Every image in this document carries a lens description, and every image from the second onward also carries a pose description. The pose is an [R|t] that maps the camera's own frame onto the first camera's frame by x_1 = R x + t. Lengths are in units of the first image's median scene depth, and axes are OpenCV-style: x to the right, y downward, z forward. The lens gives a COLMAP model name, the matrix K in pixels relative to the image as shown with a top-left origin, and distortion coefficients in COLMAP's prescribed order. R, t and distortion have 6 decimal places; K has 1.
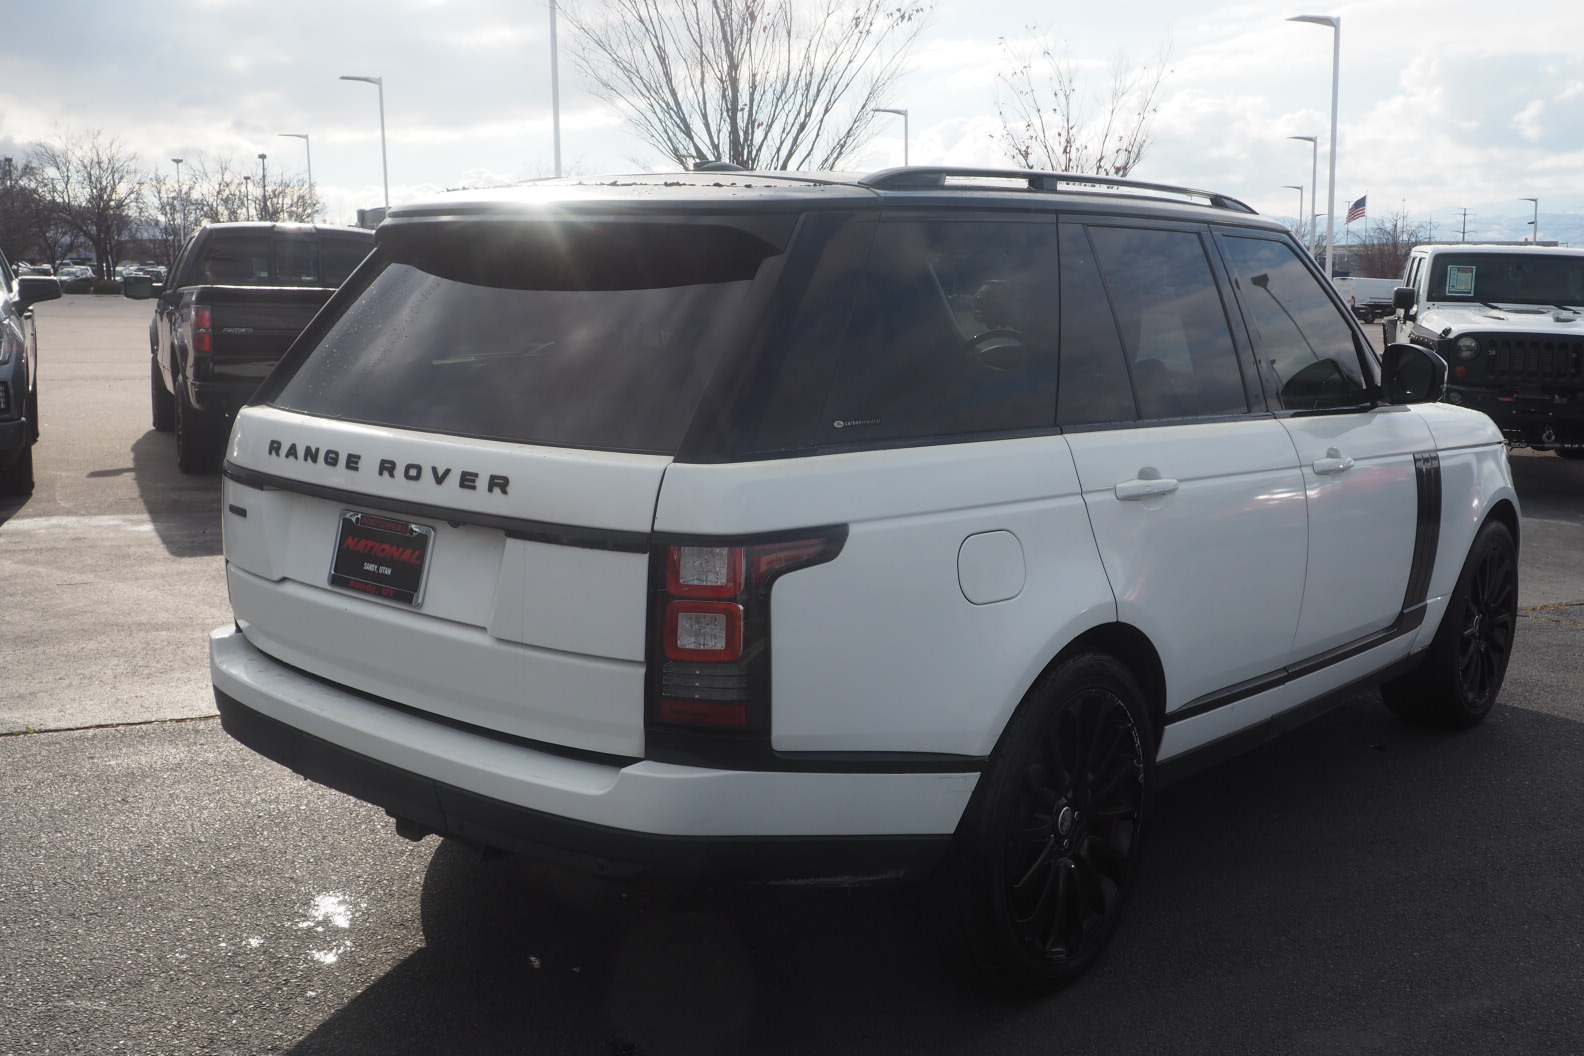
lens RADIAL K [[1648.7, 0, 792.0], [0, 1648.7, 528.0], [0, 0, 1]] dist [0.003649, 0.035211]
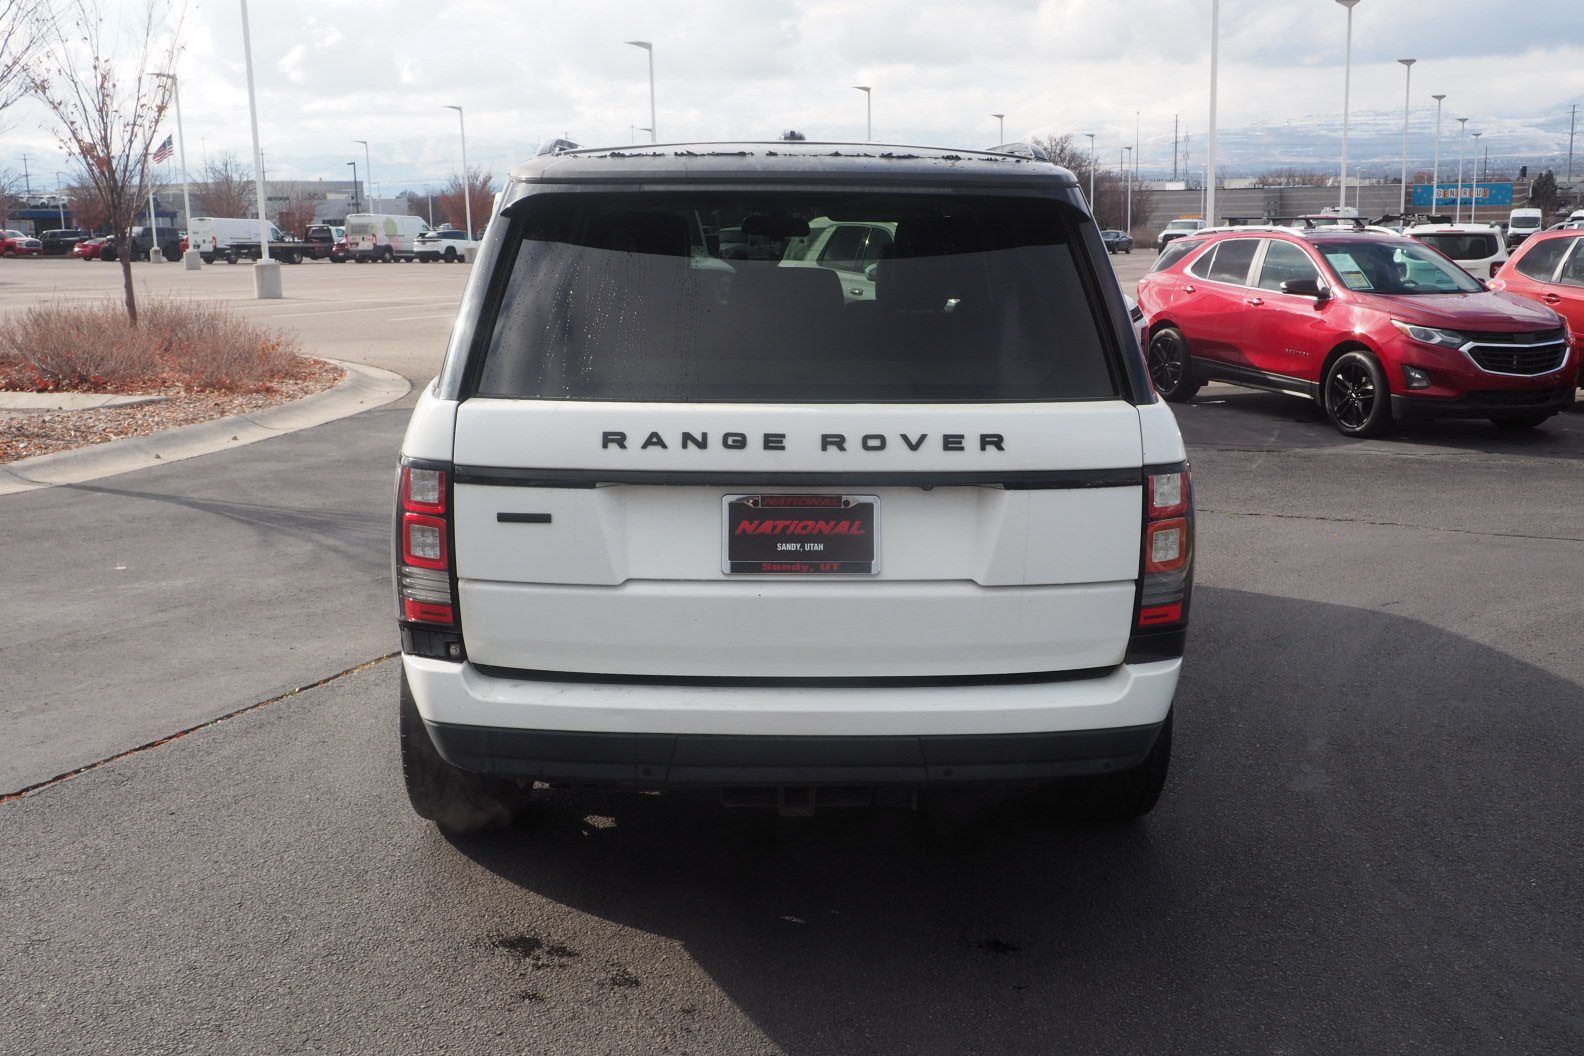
lens RADIAL K [[1648.7, 0, 792.0], [0, 1648.7, 528.0], [0, 0, 1]] dist [0.003649, 0.035211]
pose [[0.728595, -0.140127, 0.670458, -0.911281], [0.115066, 0.989979, 0.081864, -0.067547], [-0.675211, 0.017501, 0.737417, 0.276054]]
